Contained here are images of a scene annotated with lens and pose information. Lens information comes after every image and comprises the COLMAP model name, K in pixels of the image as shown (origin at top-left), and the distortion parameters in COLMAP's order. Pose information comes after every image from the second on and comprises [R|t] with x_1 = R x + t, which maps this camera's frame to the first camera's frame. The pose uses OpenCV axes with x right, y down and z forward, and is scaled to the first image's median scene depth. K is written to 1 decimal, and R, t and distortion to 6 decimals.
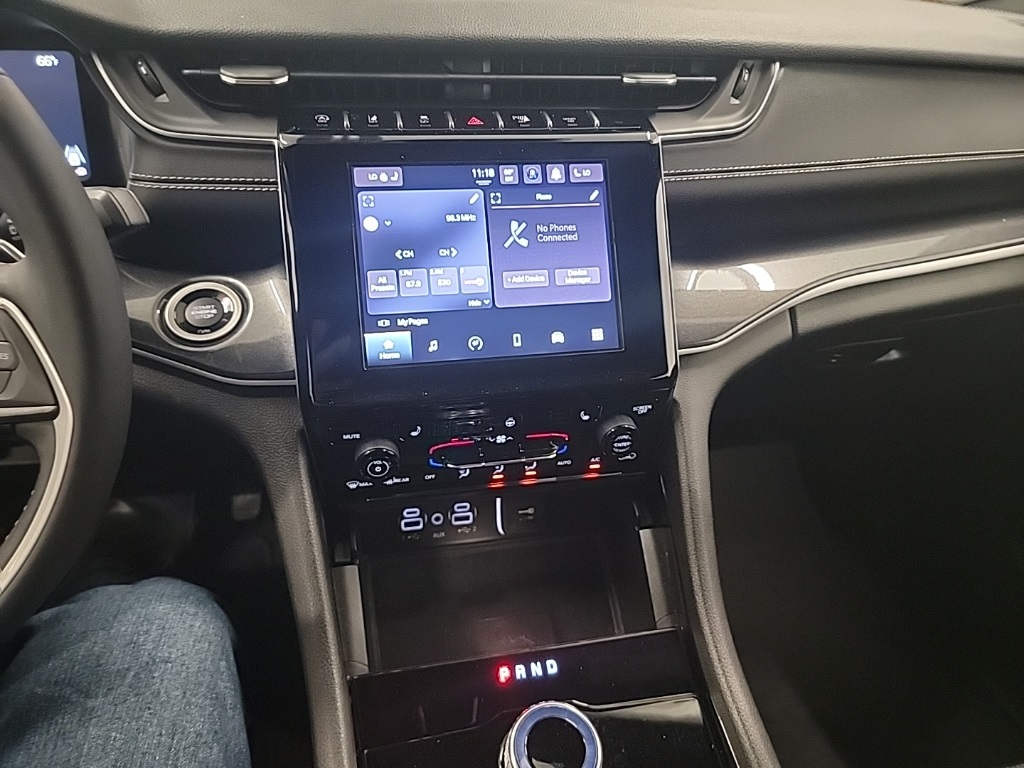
lens RADIAL K [[712.8, 0, 512.0], [0, 712.8, 384.0], [0, 0, 1]] dist [0.035017, -0.001932]
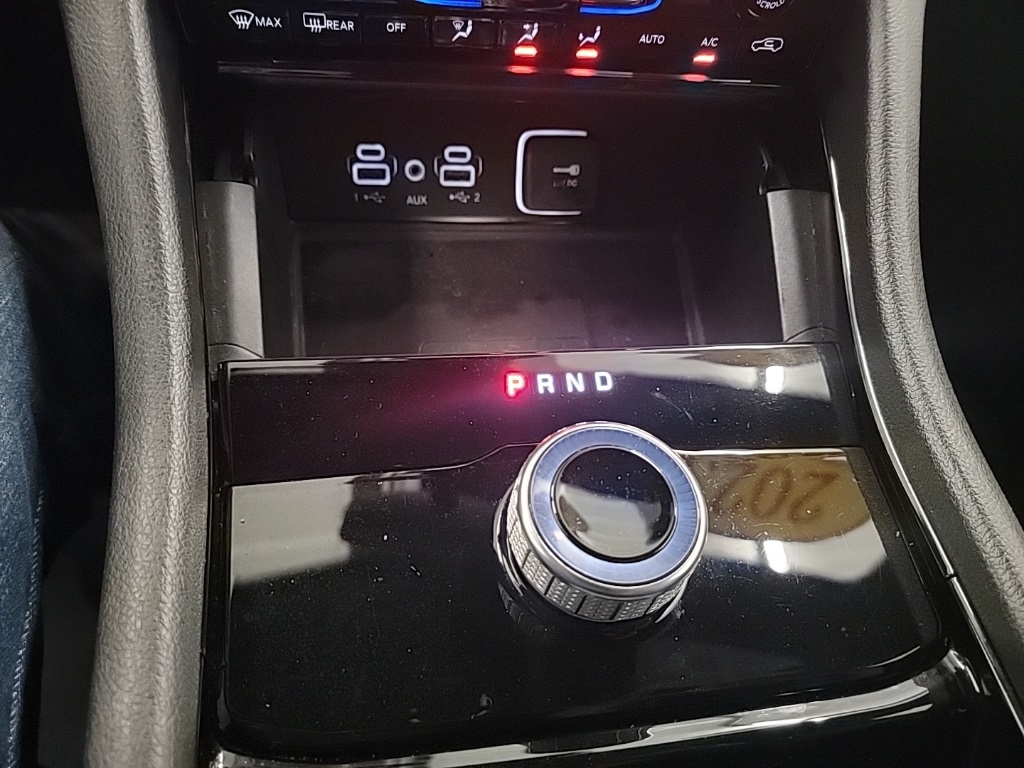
lens RADIAL K [[774.1, 0, 523.7], [0, 774.1, 381.8], [0, 0, 1]] dist [0.036883, -0.007138]
pose [[0.997313, 0.072964, 0.006600, -0.007626], [-0.072732, 0.975241, 0.208841, 0.255119], [0.008801, -0.208760, 0.977927, 0.393259]]
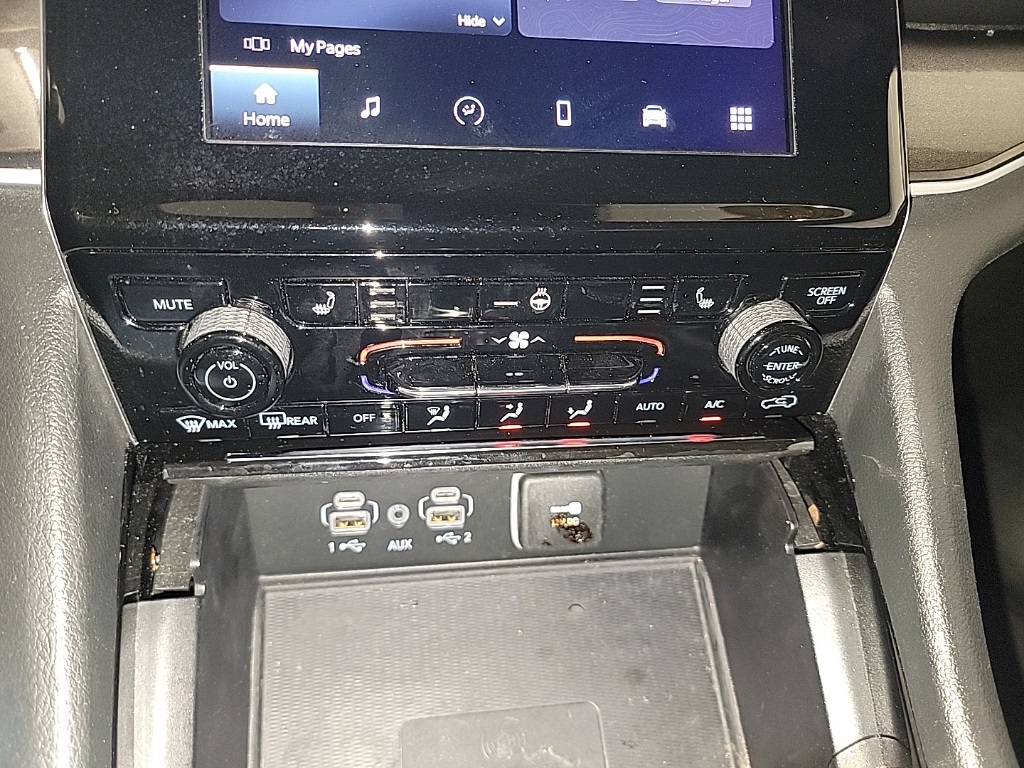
lens RADIAL K [[774.1, 0, 523.7], [0, 774.1, 381.8], [0, 0, 1]] dist [0.036883, -0.007138]
pose [[0.998391, 0.043444, -0.036452, 0.006835], [-0.043849, 0.998984, -0.010392, 0.107225], [0.035964, 0.011973, 0.999281, 0.494881]]
